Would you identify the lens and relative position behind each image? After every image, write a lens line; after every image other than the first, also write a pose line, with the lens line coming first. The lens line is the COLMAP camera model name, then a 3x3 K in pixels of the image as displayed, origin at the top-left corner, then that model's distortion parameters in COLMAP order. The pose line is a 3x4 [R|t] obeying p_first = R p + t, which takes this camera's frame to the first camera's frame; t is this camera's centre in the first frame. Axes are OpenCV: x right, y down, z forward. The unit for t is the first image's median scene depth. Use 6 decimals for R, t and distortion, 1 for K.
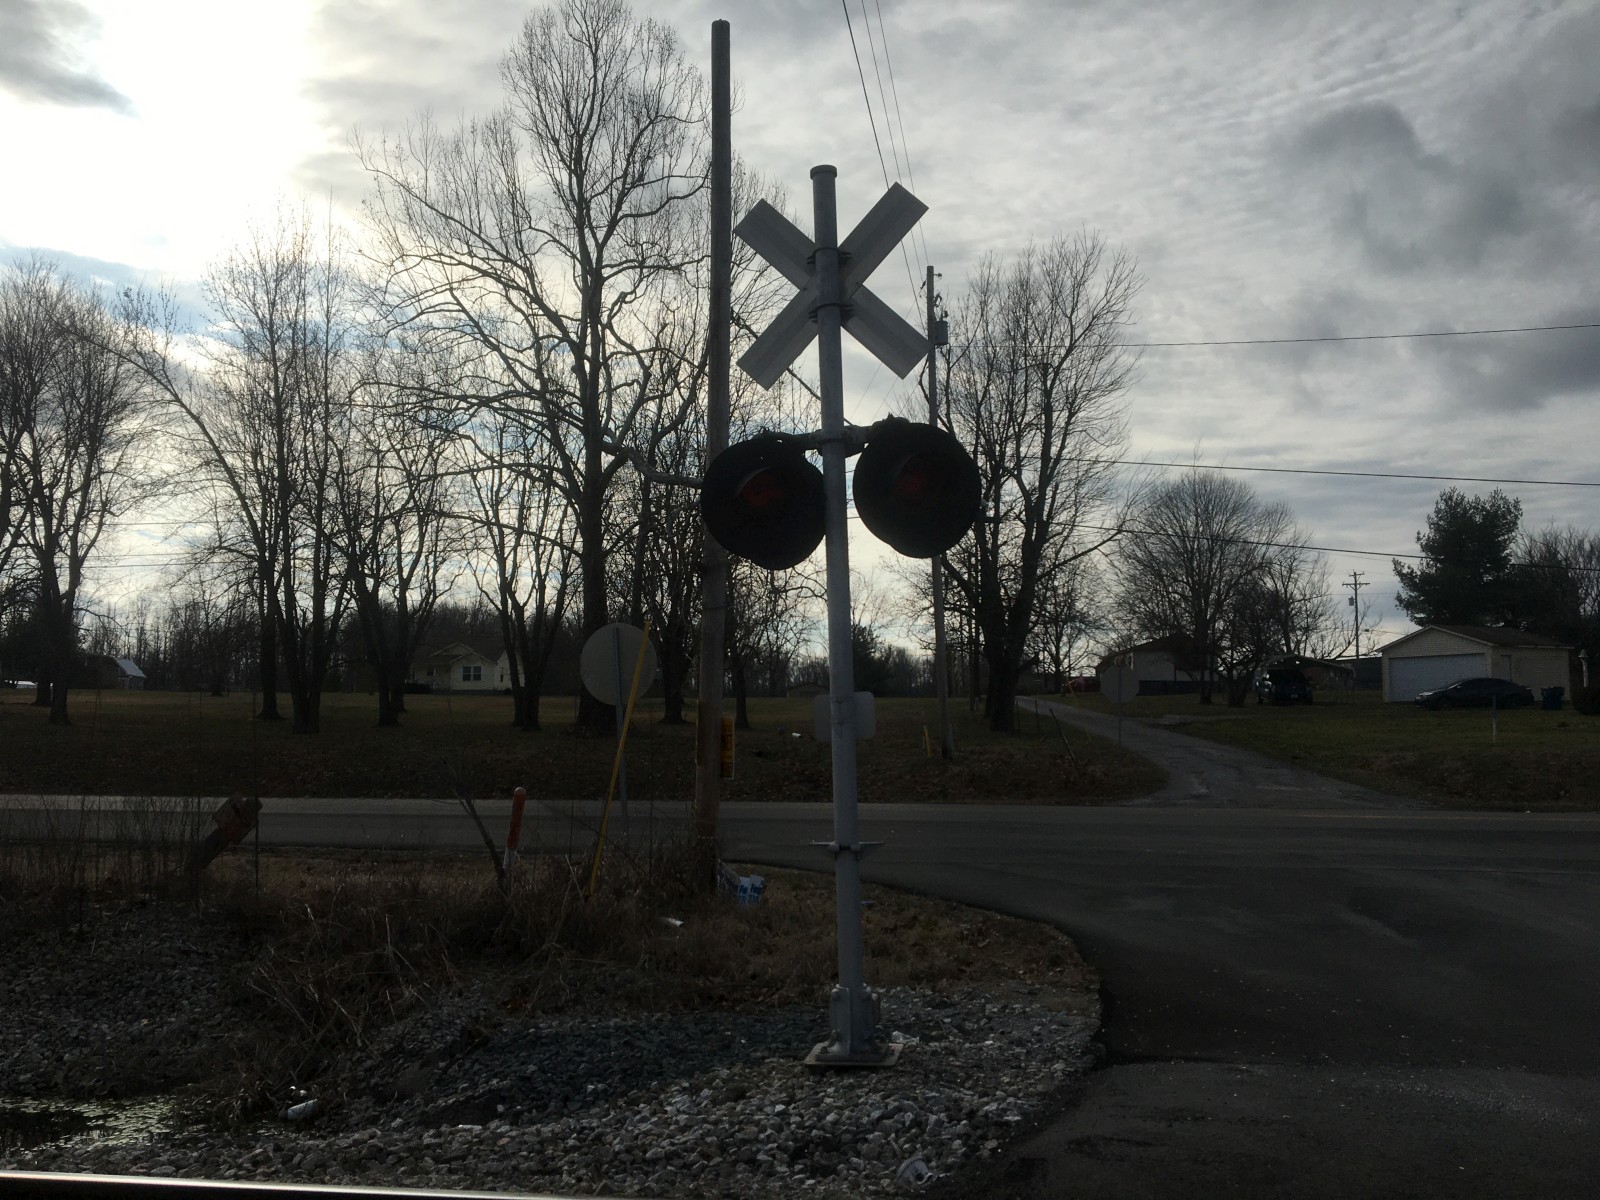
lens RADIAL K [[1362.2, 0, 774.2], [0, 1362.2, 604.3], [0, 0, 1]] dist [0.064296, -0.108606]
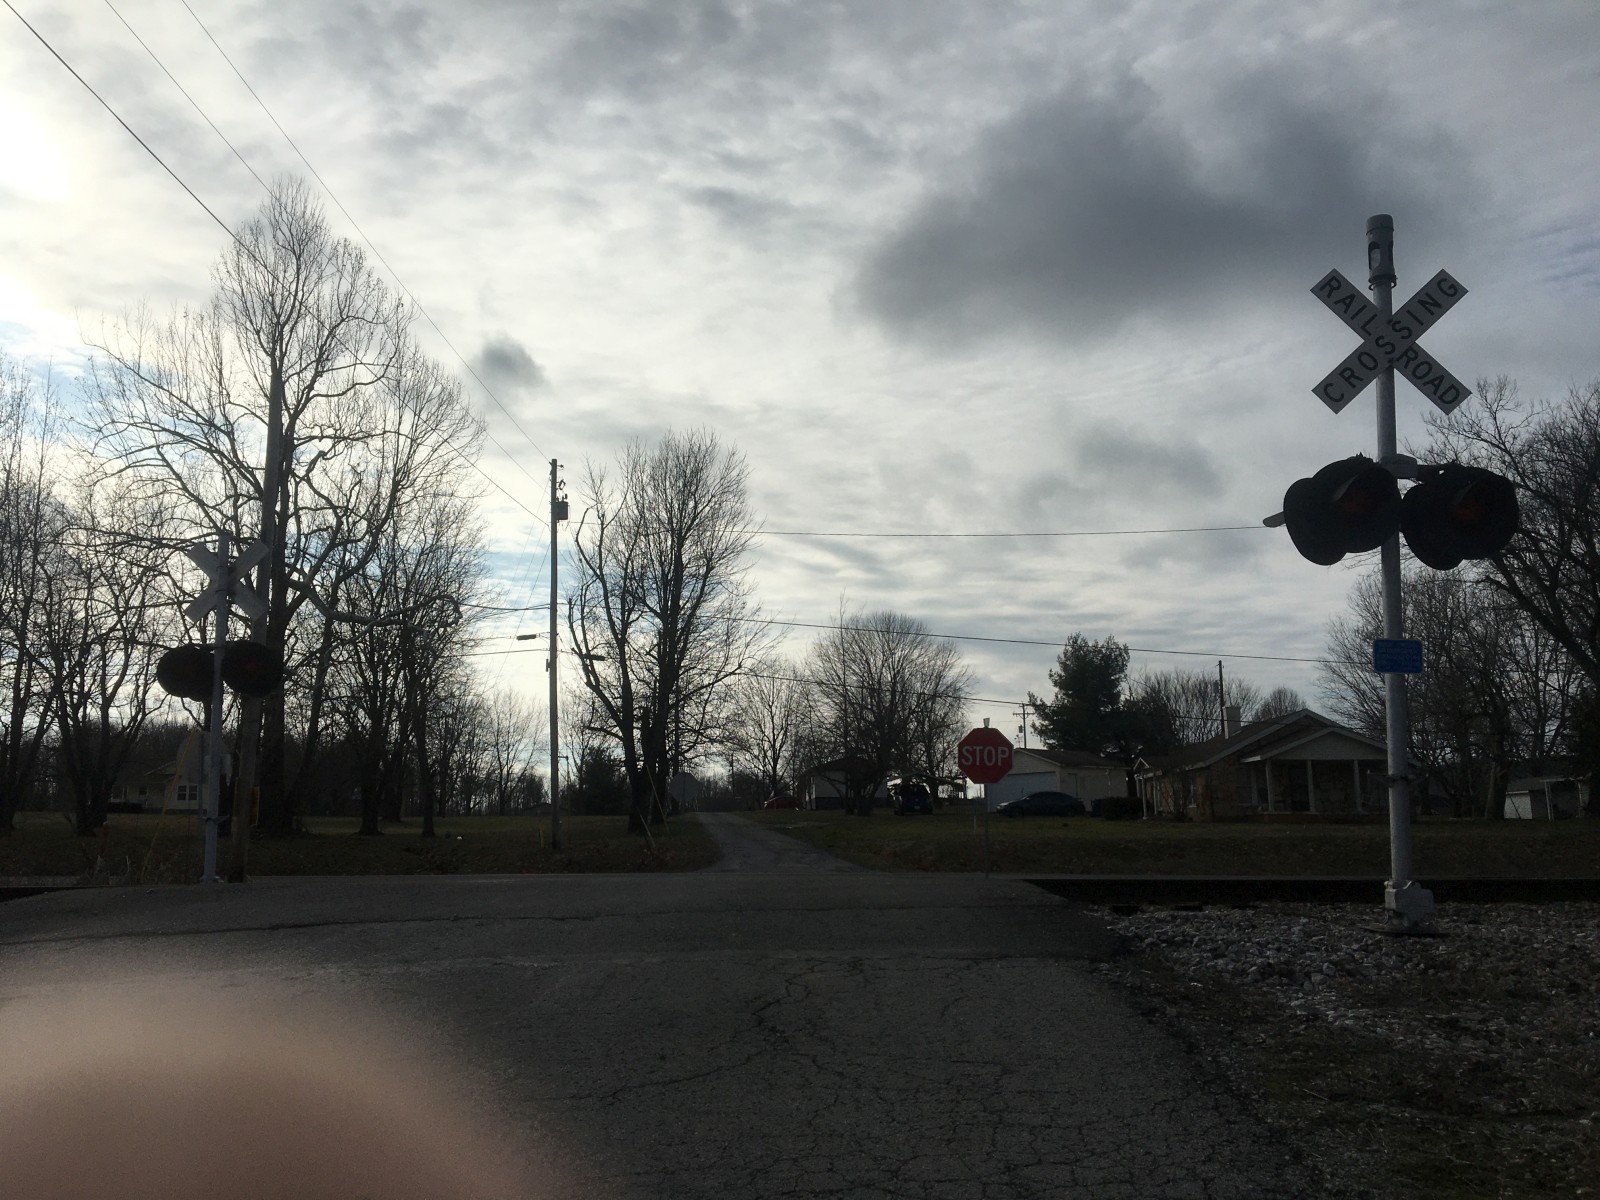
lens RADIAL K [[1353.9, 0, 800.0], [0, 1353.9, 600.0], [0, 0, 1]] dist [0.119463, -0.240668]
pose [[0.982751, 0.029142, 0.182623, 0.070479], [-0.011787, 0.995369, -0.095407, 0.002049], [-0.184557, 0.091609, 0.978543, -0.175624]]
